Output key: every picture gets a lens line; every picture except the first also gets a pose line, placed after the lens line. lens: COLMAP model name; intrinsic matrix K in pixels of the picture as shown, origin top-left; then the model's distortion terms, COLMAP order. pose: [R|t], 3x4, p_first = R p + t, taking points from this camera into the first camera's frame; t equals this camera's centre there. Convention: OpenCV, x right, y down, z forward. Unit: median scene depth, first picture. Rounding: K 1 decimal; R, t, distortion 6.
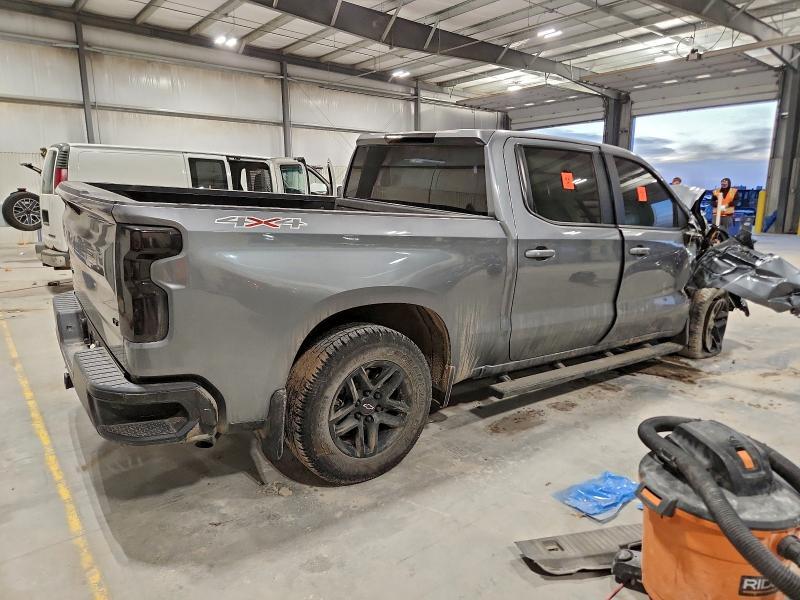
lens RADIAL K [[536.3, 0, 401.0], [0, 536.3, 299.5], [0, 0, 1]] dist [0.002285, 0.001625]
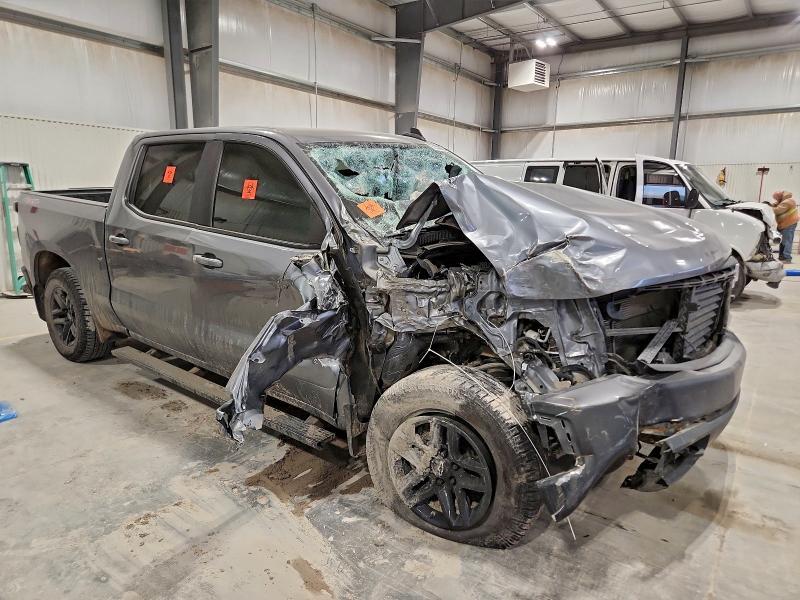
lens RADIAL K [[536.3, 0, 400.2], [0, 536.3, 301.1], [0, 0, 1]] dist [0.002285, 0.001625]
pose [[0.267956, 0.176812, -0.947068, 1.080467], [-0.197467, 0.972225, 0.125639, -0.158348], [0.942978, 0.153348, 0.295428, 0.886443]]
